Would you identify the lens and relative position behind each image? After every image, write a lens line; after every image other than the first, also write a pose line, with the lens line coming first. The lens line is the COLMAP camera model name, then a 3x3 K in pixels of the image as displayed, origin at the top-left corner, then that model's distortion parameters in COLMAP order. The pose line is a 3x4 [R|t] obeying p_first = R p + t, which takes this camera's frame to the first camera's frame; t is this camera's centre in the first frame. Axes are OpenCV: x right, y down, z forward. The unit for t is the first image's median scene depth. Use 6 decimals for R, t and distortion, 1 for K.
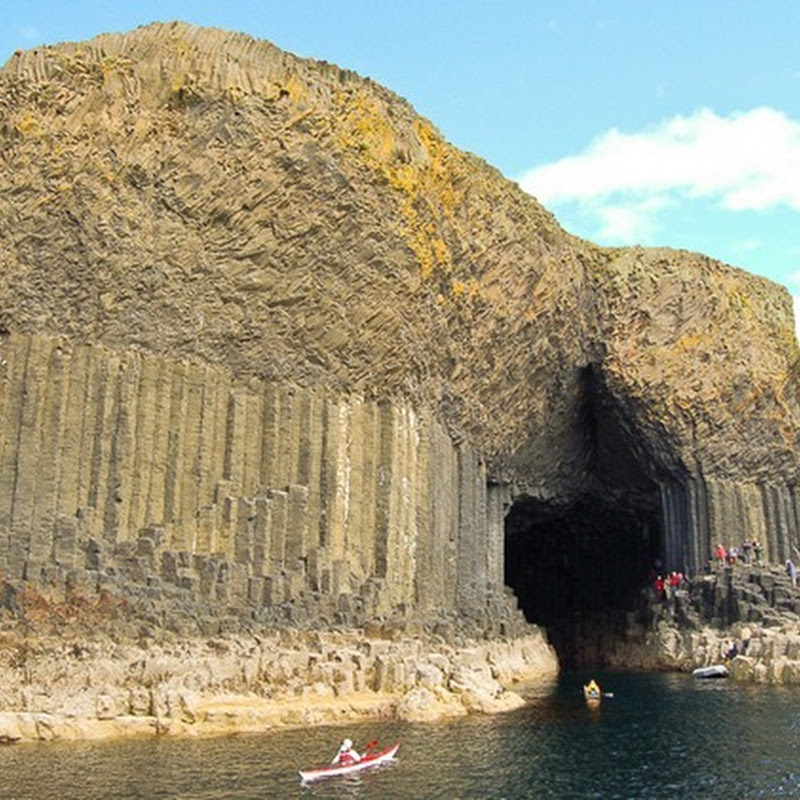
lens RADIAL K [[997.4, 0, 400.0], [0, 997.4, 400.0], [0, 0, 1]] dist [-0.091323, 0.033369]
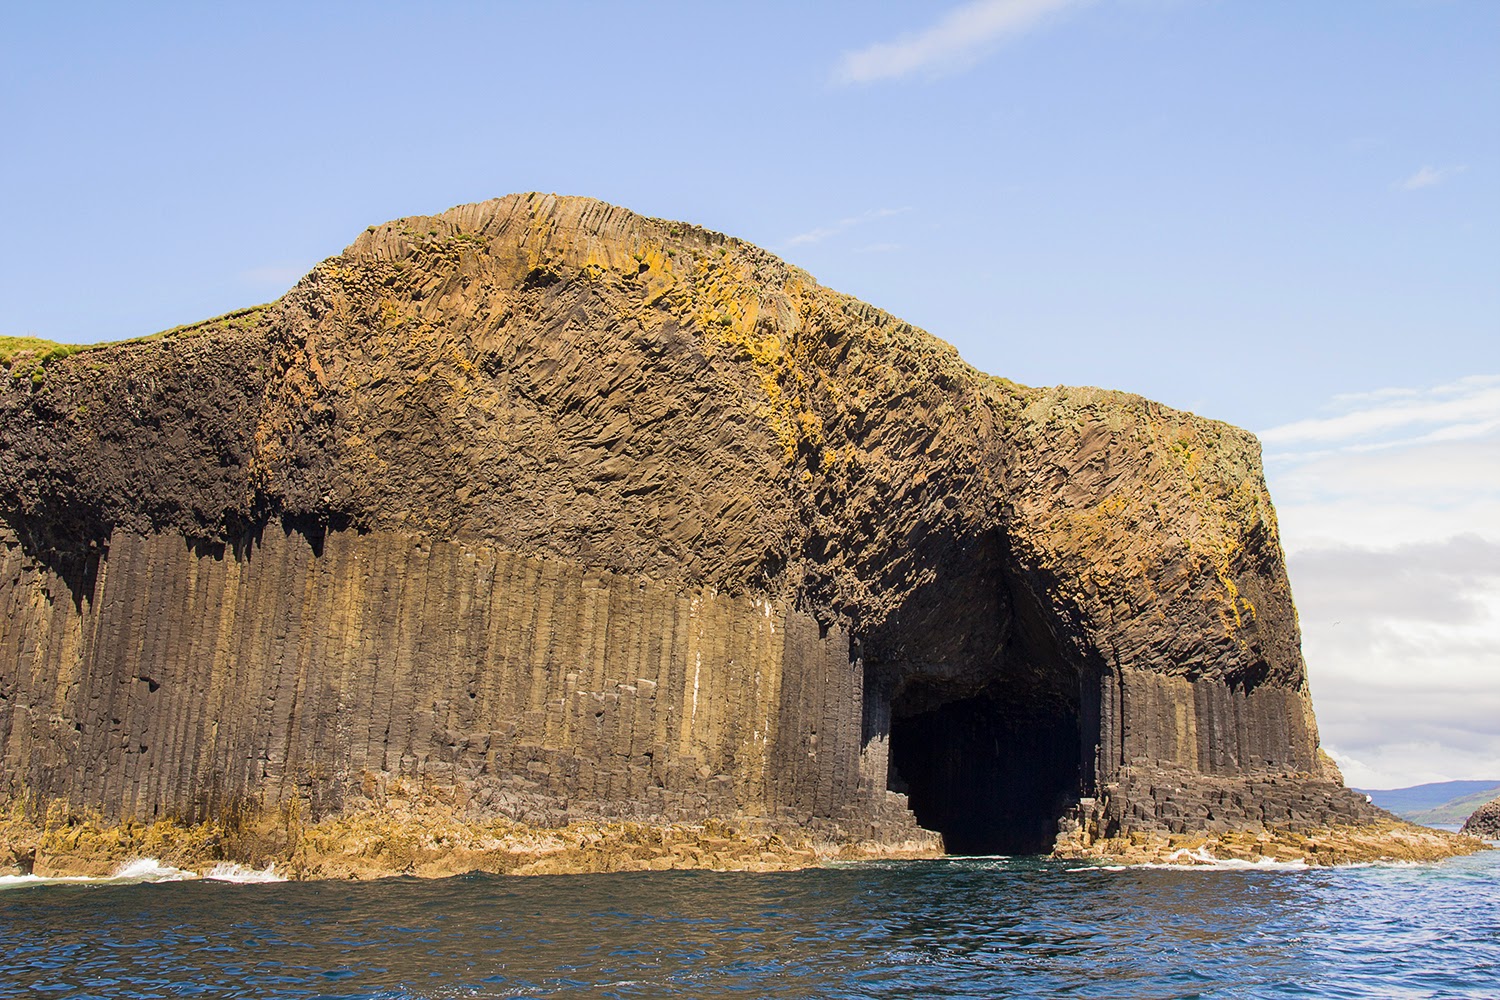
lens RADIAL K [[1551.1, 0, 750.0], [0, 1551.1, 500.0], [0, 0, 1]] dist [0.001828, 0.006819]
pose [[0.998338, 0.030834, -0.048681, 0.065552], [-0.029764, 0.999302, 0.022561, -0.122337], [0.049343, -0.021074, 0.998560, -0.500550]]
